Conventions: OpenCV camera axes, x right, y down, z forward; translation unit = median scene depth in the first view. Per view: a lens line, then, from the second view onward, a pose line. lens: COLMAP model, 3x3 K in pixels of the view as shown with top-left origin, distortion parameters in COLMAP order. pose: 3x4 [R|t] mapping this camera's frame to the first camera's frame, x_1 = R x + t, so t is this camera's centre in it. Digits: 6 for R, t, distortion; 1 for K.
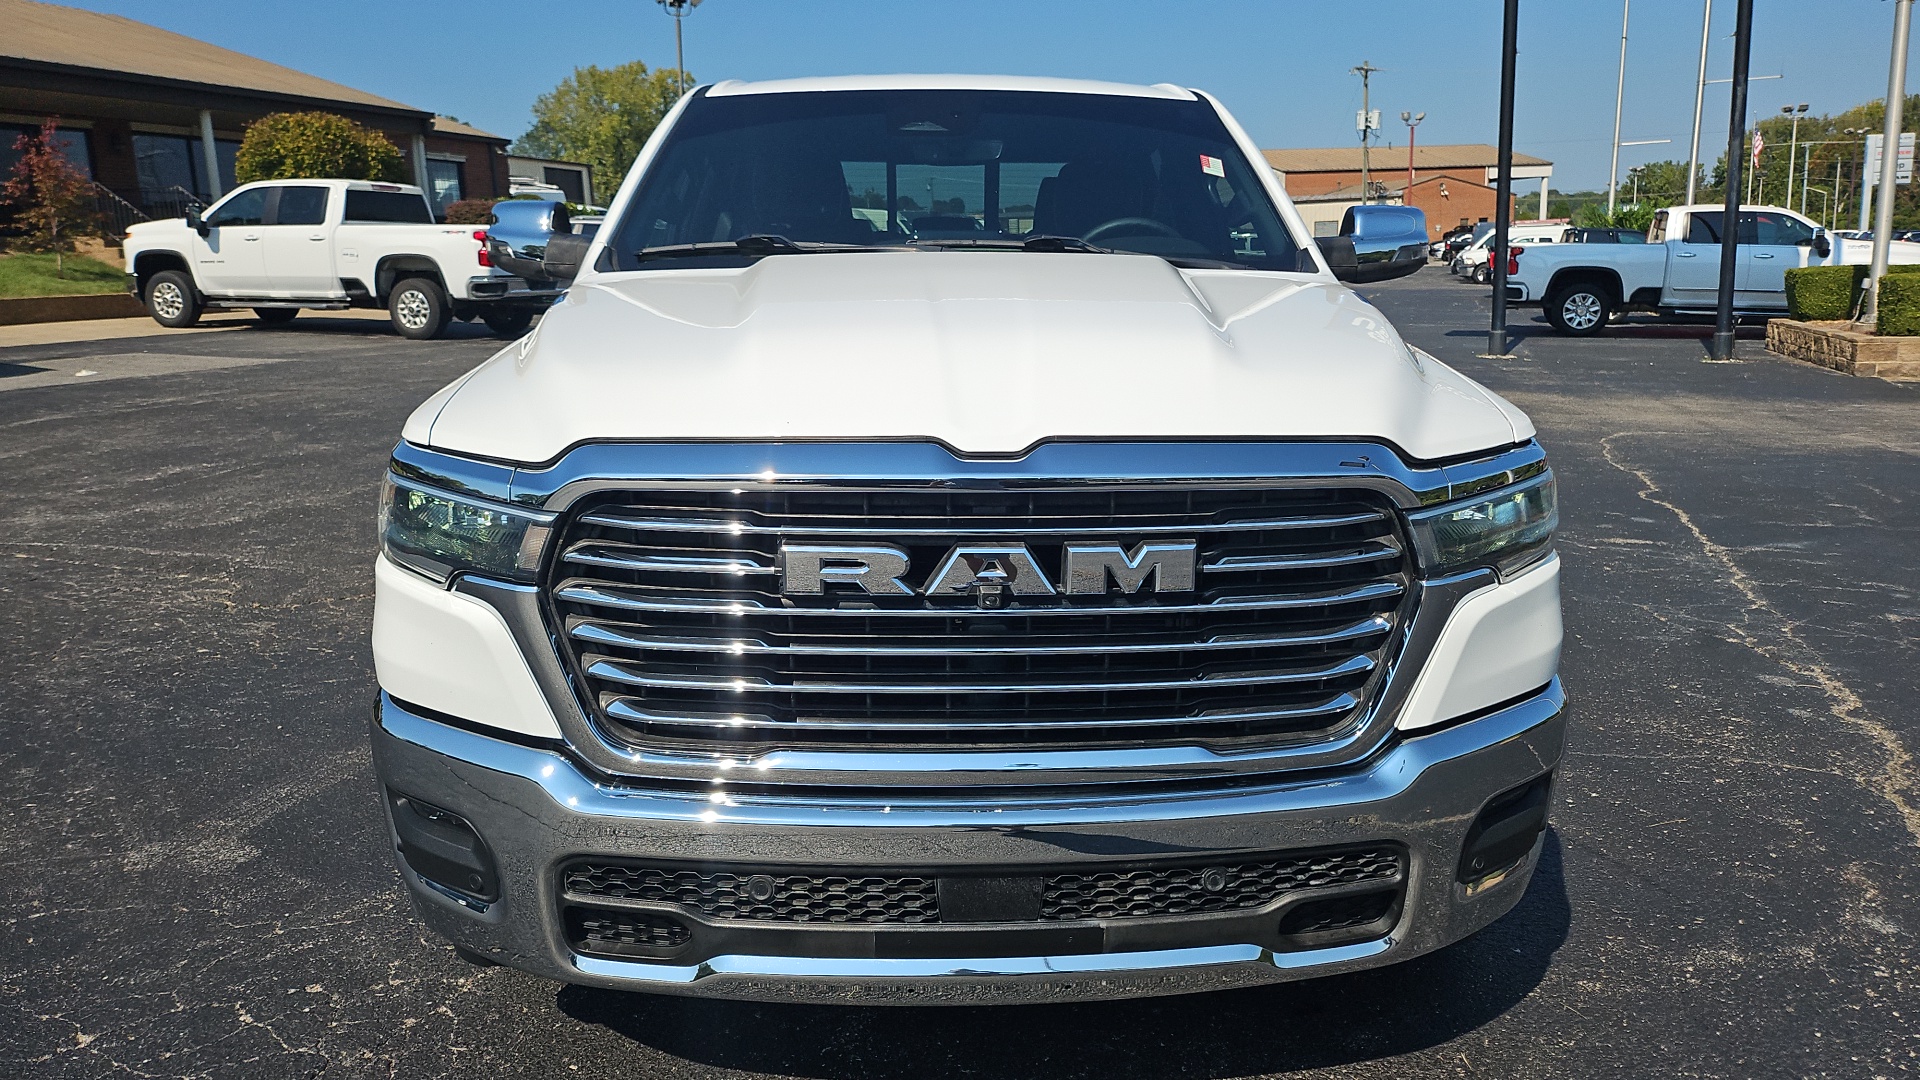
lens RADIAL K [[1354.3, 0, 962.2], [0, 1354.3, 547.8], [0, 0, 1]] dist [0.061708, -0.071494]
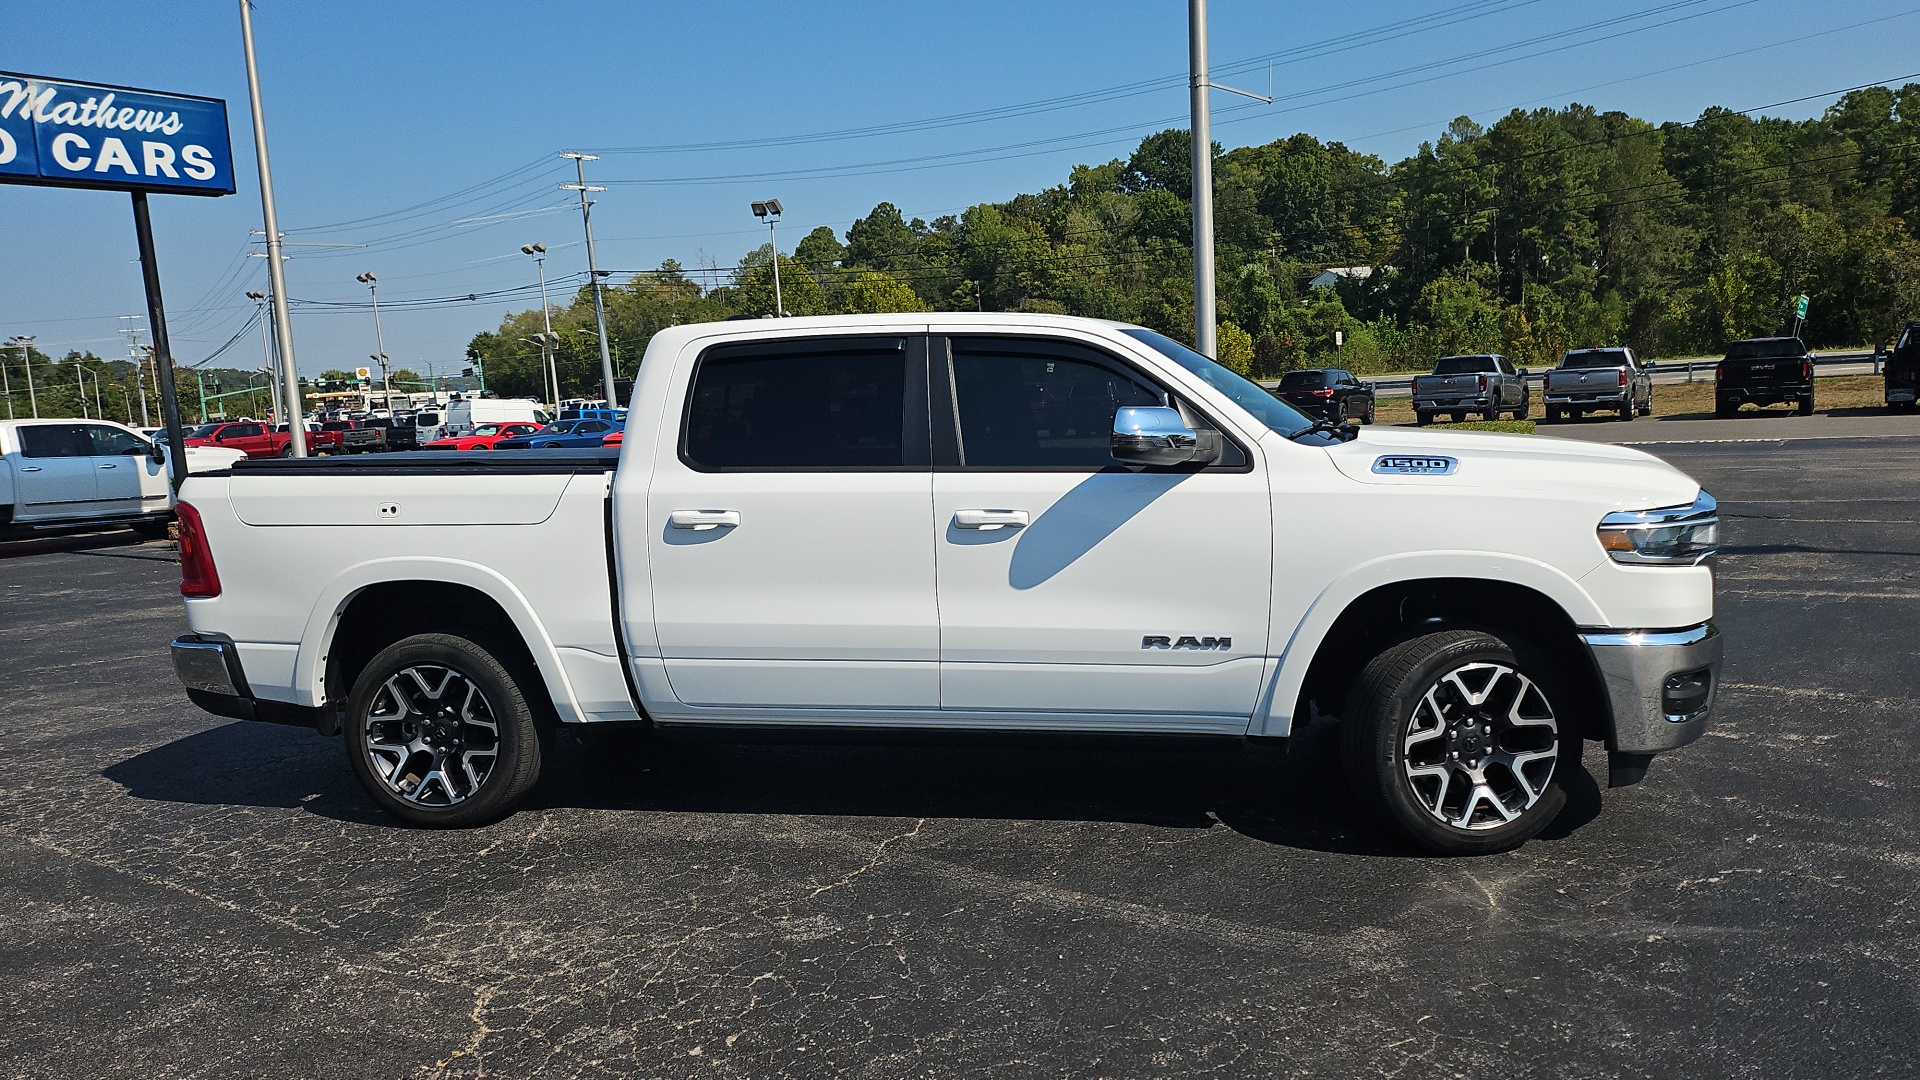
lens RADIAL K [[1354.3, 0, 986.1], [0, 1354.3, 521.2], [0, 0, 1]] dist [0.061708, -0.071494]
pose [[0.228378, -0.091347, 0.969278, -2.110971], [0.253919, 0.966720, 0.031279, -0.302765], [-0.939877, 0.238975, 0.243972, 1.144032]]
